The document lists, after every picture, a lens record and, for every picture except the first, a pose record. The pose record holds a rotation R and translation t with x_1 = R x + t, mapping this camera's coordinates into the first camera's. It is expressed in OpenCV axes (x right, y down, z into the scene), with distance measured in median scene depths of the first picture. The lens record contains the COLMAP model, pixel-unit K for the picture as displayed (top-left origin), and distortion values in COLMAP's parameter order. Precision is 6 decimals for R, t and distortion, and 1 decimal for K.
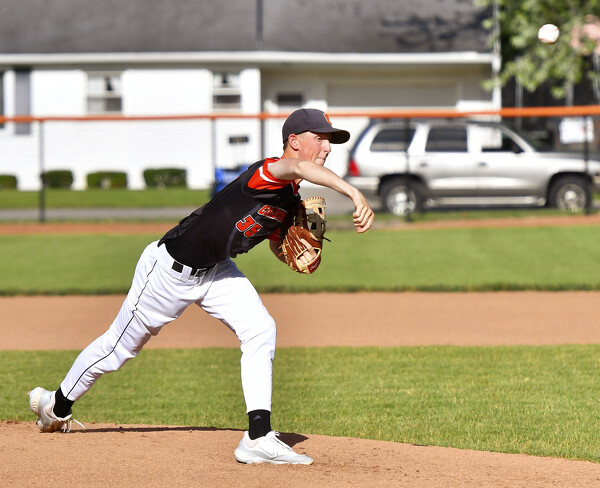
lens RADIAL K [[454.0, 0, 300.0], [0, 454.0, 242.5], [0, 0, 1]] dist [0.007117, -0.000063]
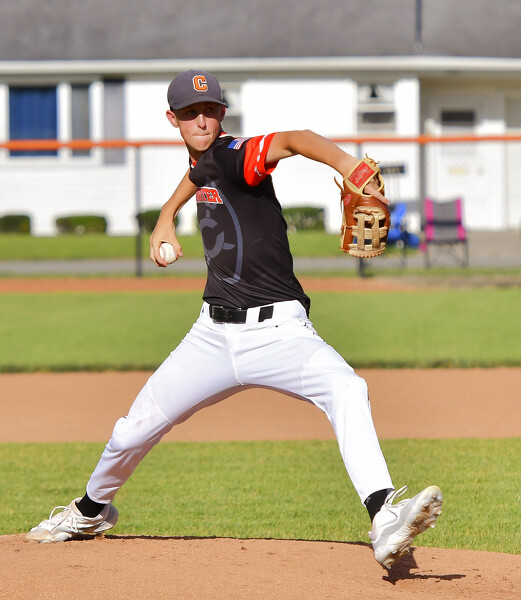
lens RADIAL K [[585.0, 0, 260.5], [0, 585.0, 301.1], [0, 0, 1]] dist [0.005152, 0.000000]
pose [[1.000000, 0.000240, -0.000956, -0.358829], [-0.000246, 0.999979, -0.006494, 0.003876], [0.000954, 0.006494, 0.999978, 0.003400]]
